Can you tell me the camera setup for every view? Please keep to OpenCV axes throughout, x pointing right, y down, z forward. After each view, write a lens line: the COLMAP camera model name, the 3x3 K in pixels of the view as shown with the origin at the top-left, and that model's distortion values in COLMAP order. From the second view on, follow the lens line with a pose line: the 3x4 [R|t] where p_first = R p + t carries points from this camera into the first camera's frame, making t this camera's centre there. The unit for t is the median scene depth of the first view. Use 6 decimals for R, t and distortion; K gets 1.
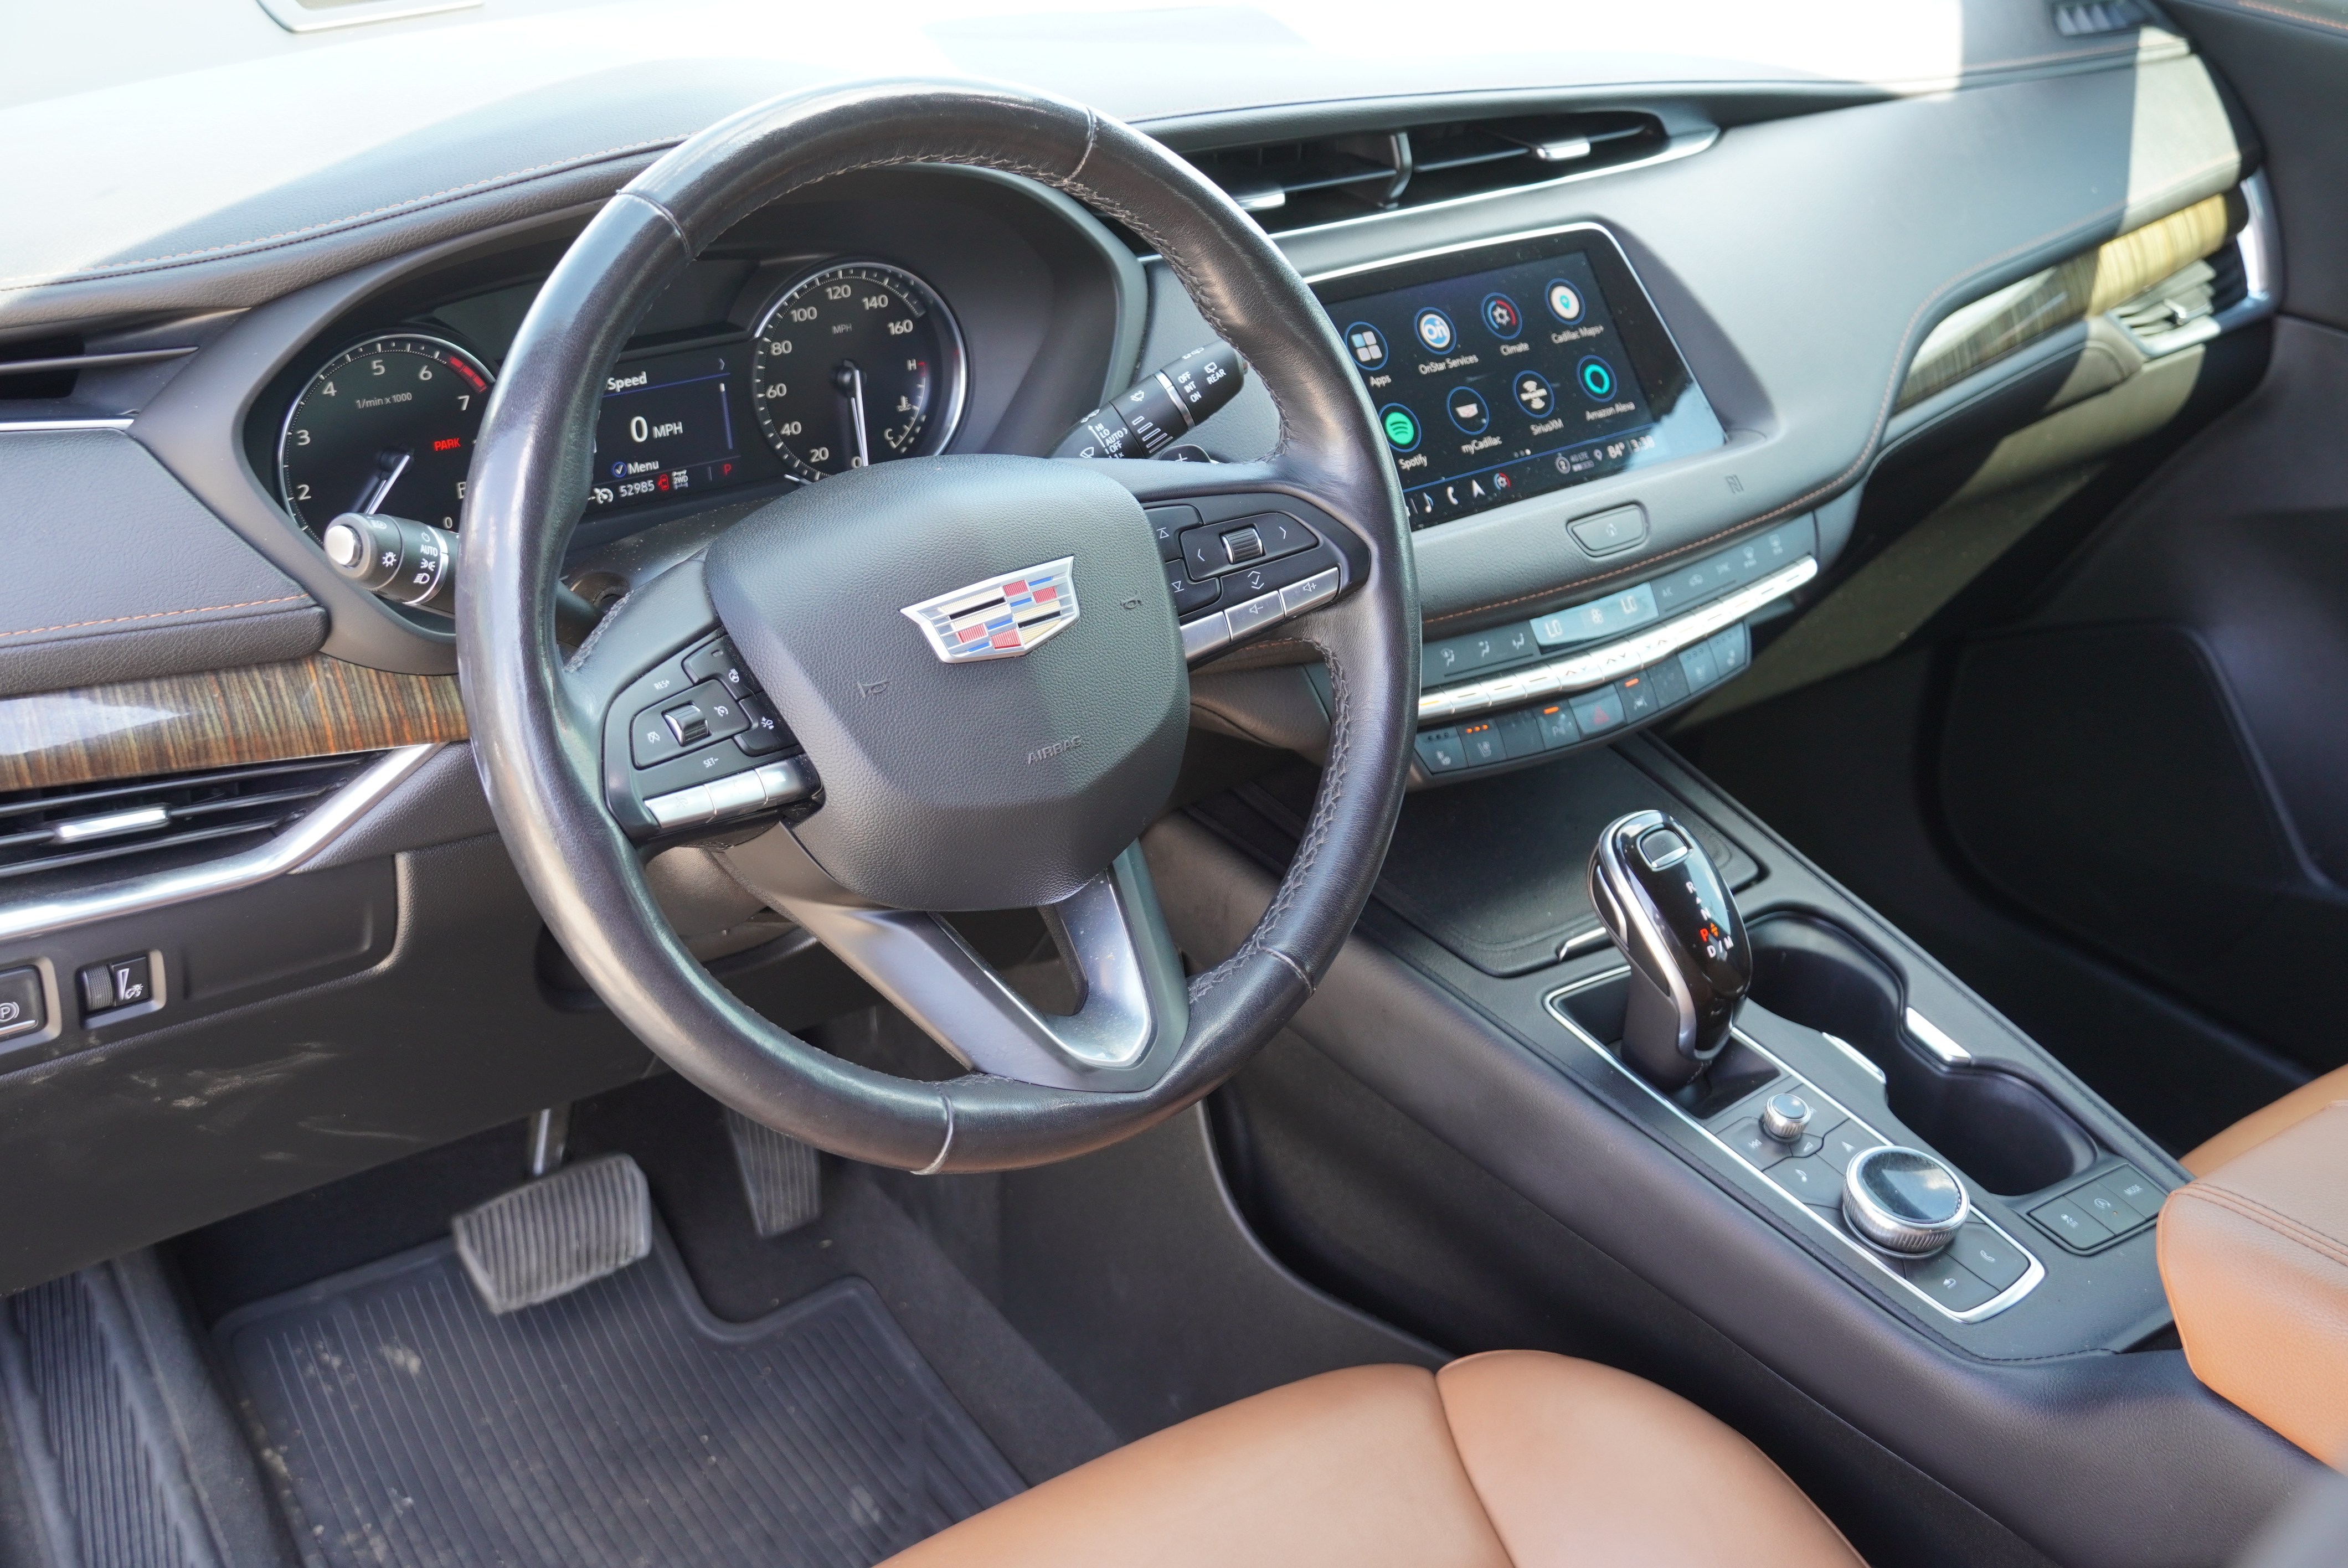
lens RADIAL K [[2710.3, 0, 1188.2], [0, 2710.3, 773.4], [0, 0, 1]] dist [0.029216, 0.000000]
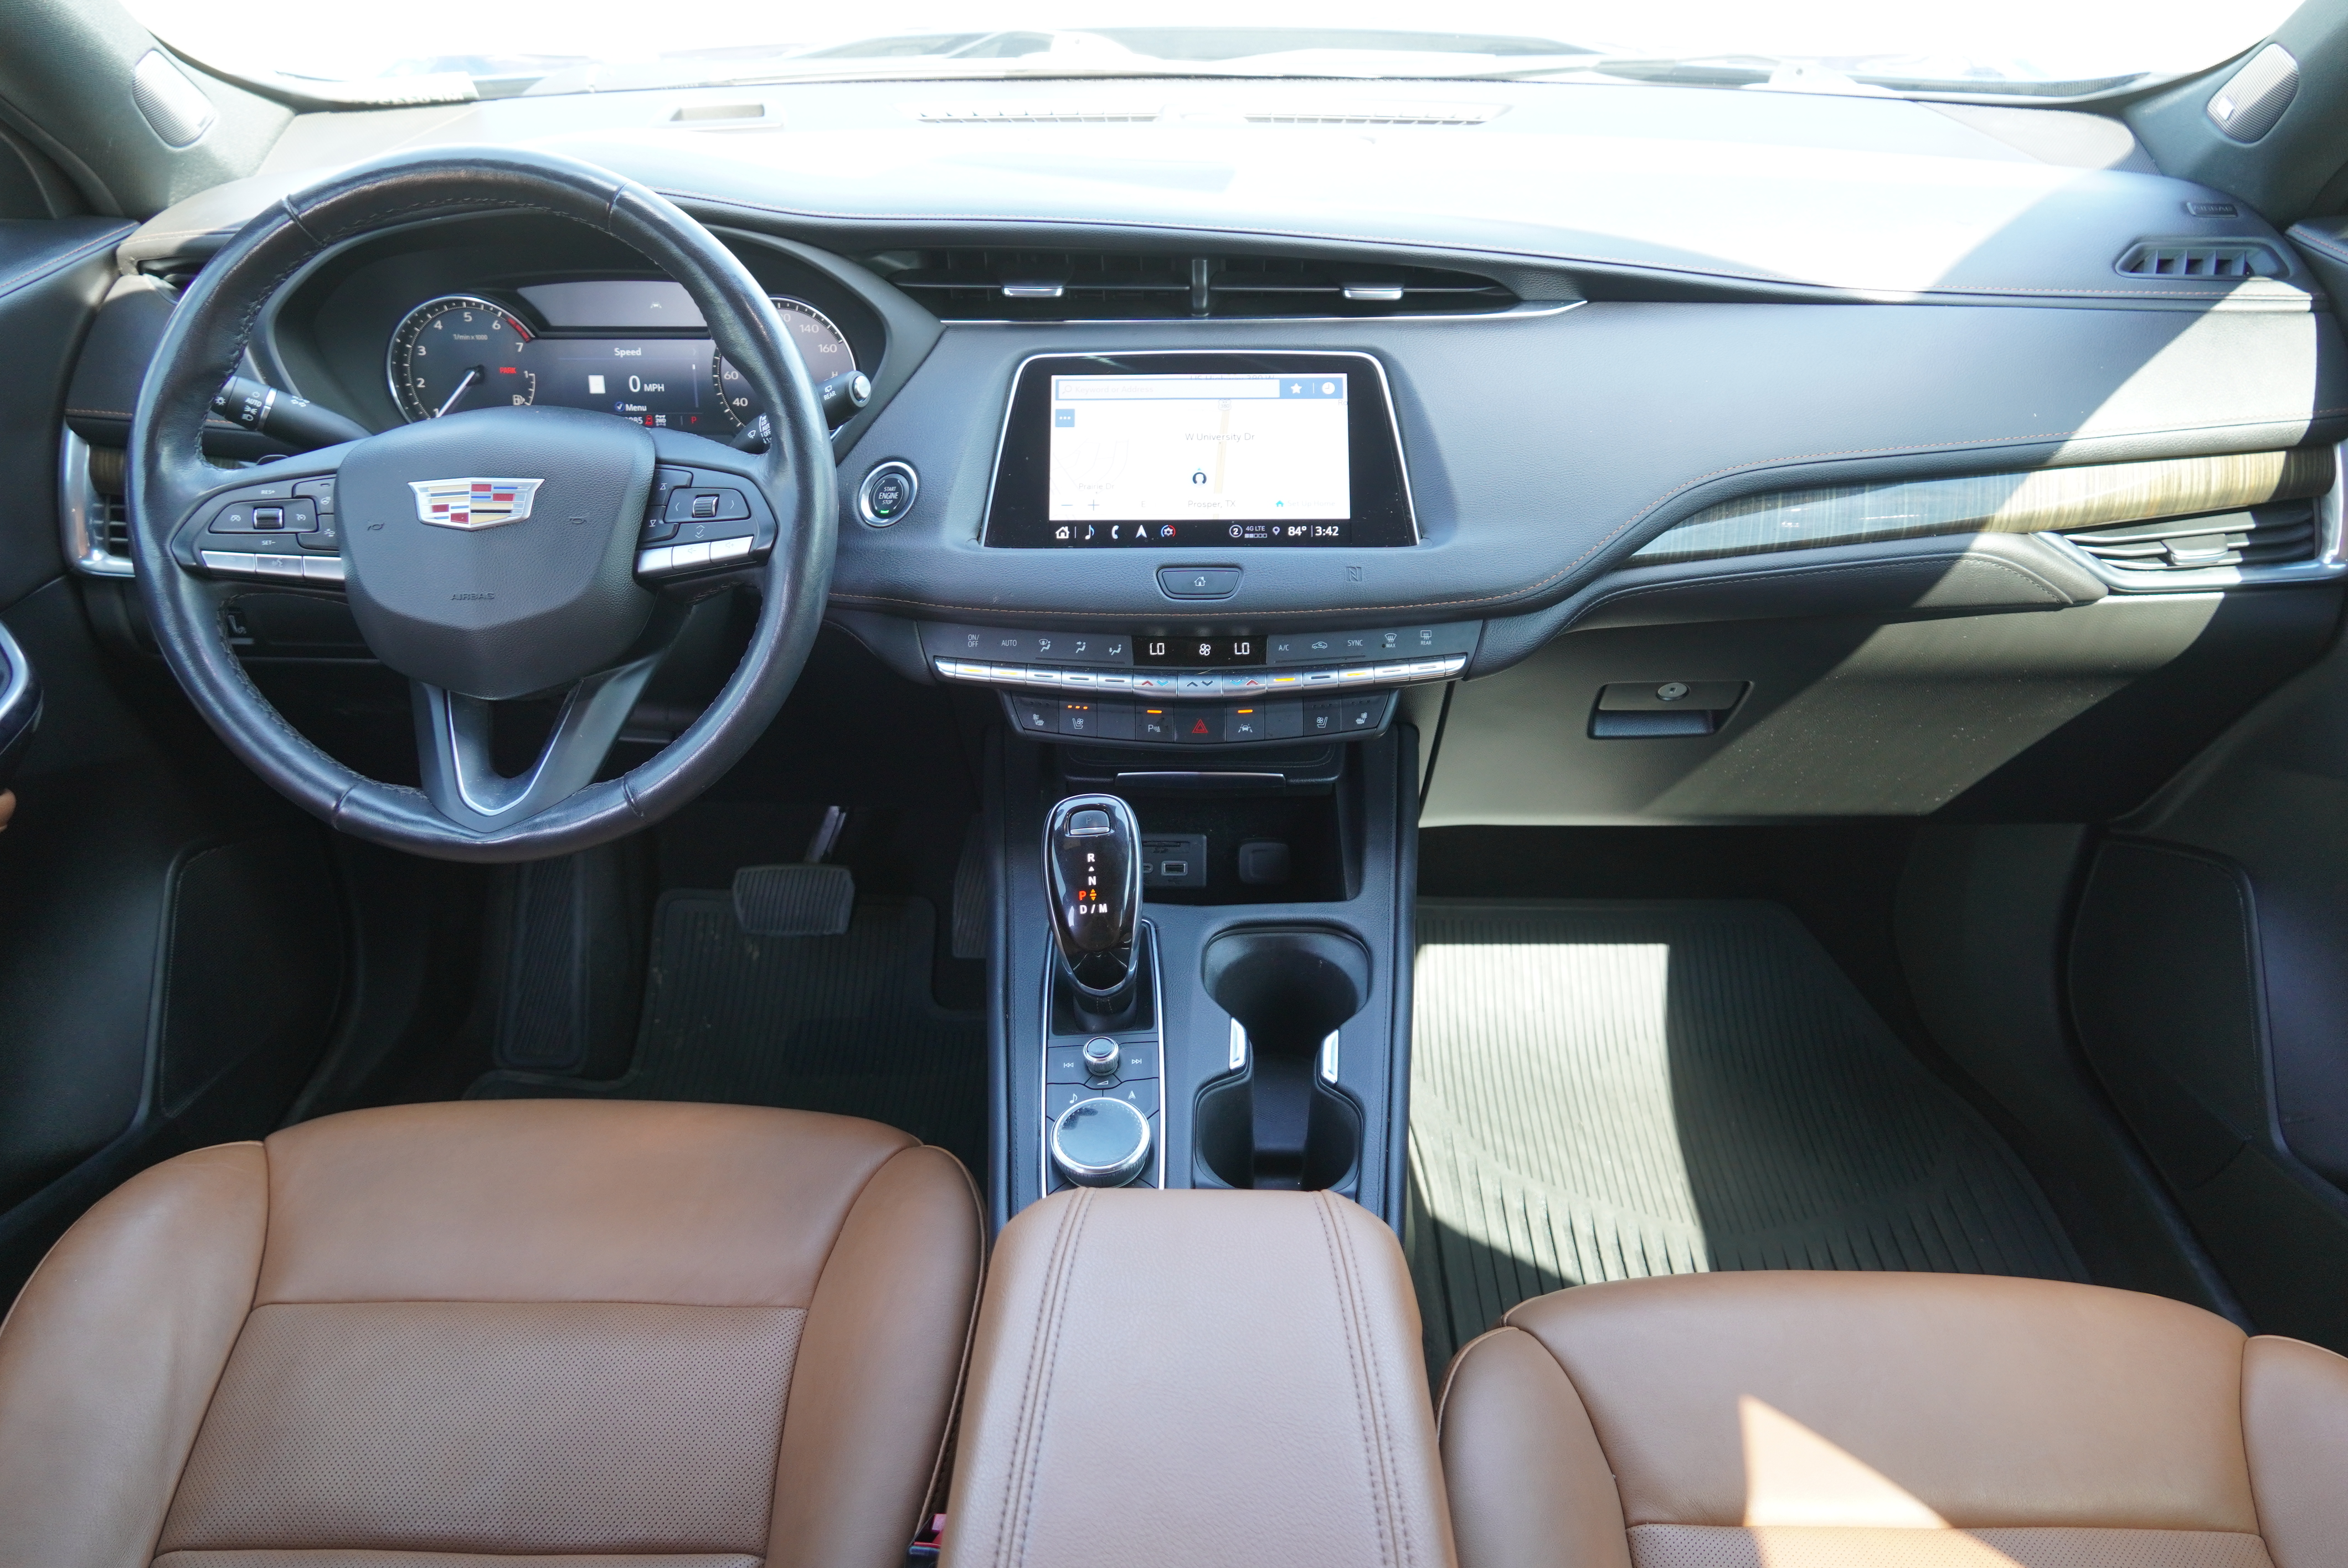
lens RADIAL K [[1780.1, 0, 1163.7], [0, 1780.1, 785.8], [0, 0, 1]] dist [-0.034098, 0.055121]
pose [[0.769256, 0.269610, -0.579271, 0.635454], [-0.250975, 0.961245, 0.114103, -0.087054], [0.587585, 0.057608, 0.807109, 0.320659]]
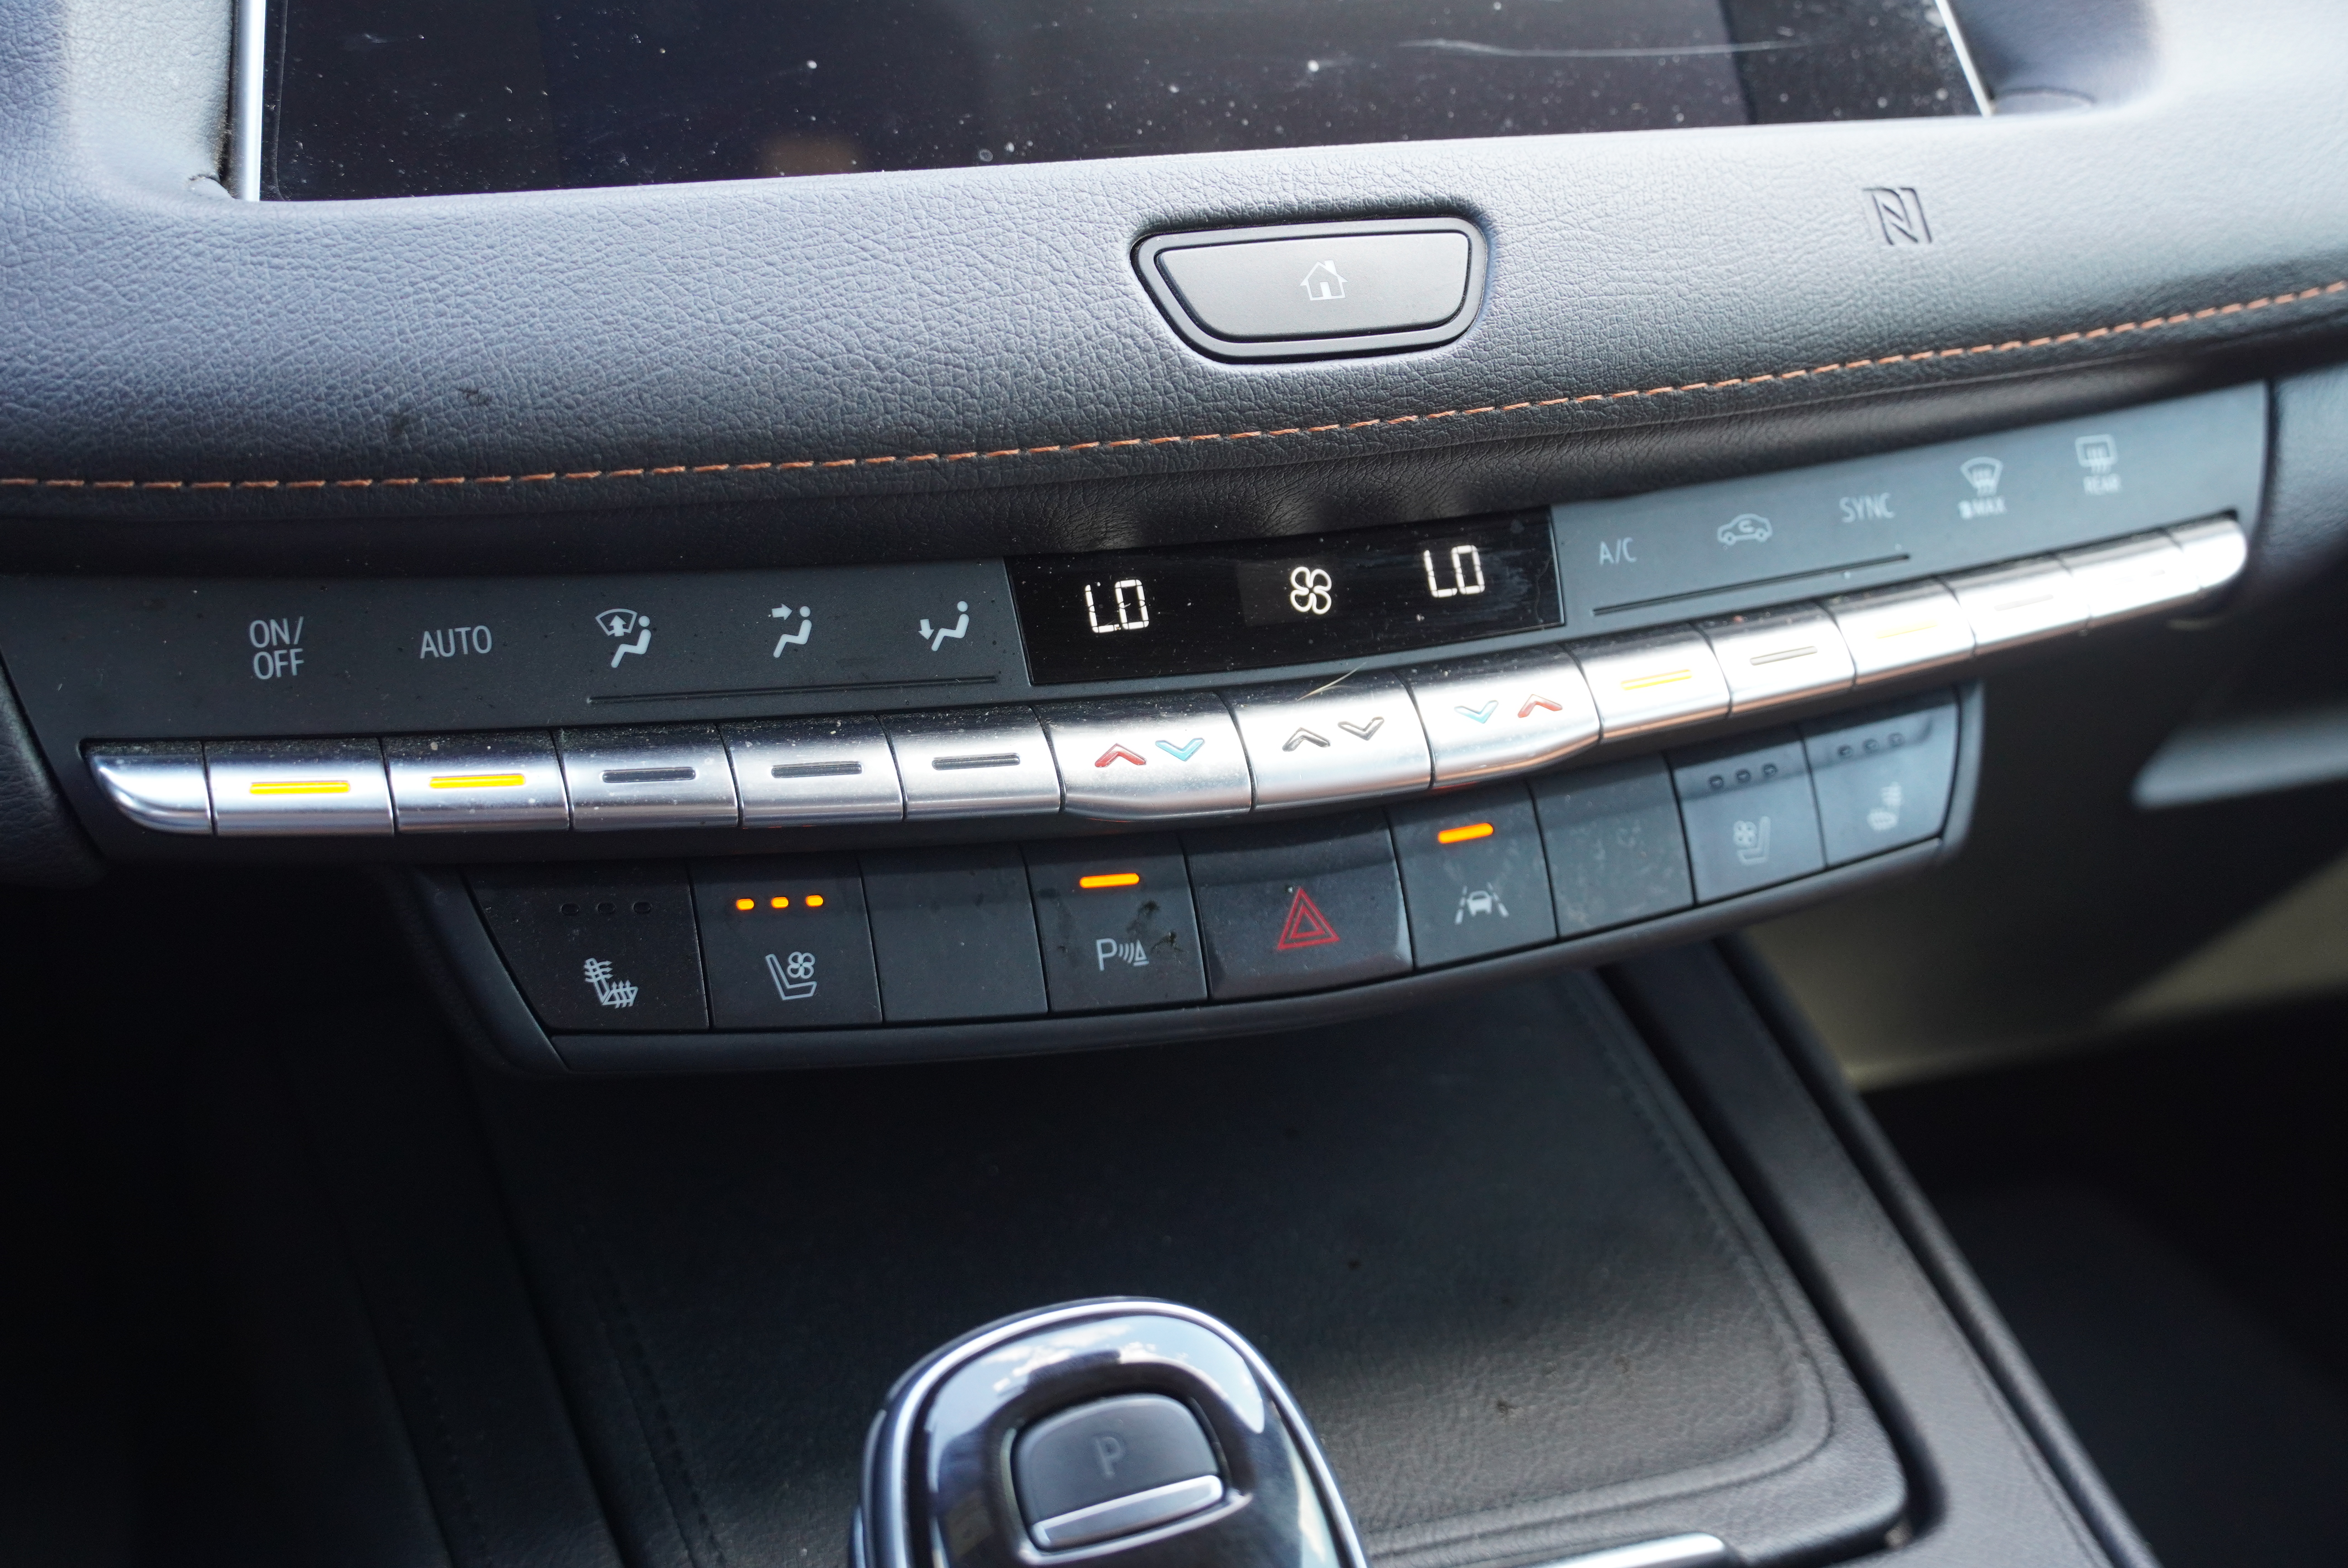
lens RADIAL K [[3058.3, 0, 1163.6], [0, 3058.3, 772.4], [0, 0, 1]] dist [0.046090, 0.000000]
pose [[0.945694, 0.130470, -0.297724, 0.237889], [-0.143877, 0.989317, -0.023469, -0.028127], [0.291482, 0.065030, 0.954363, 0.677091]]
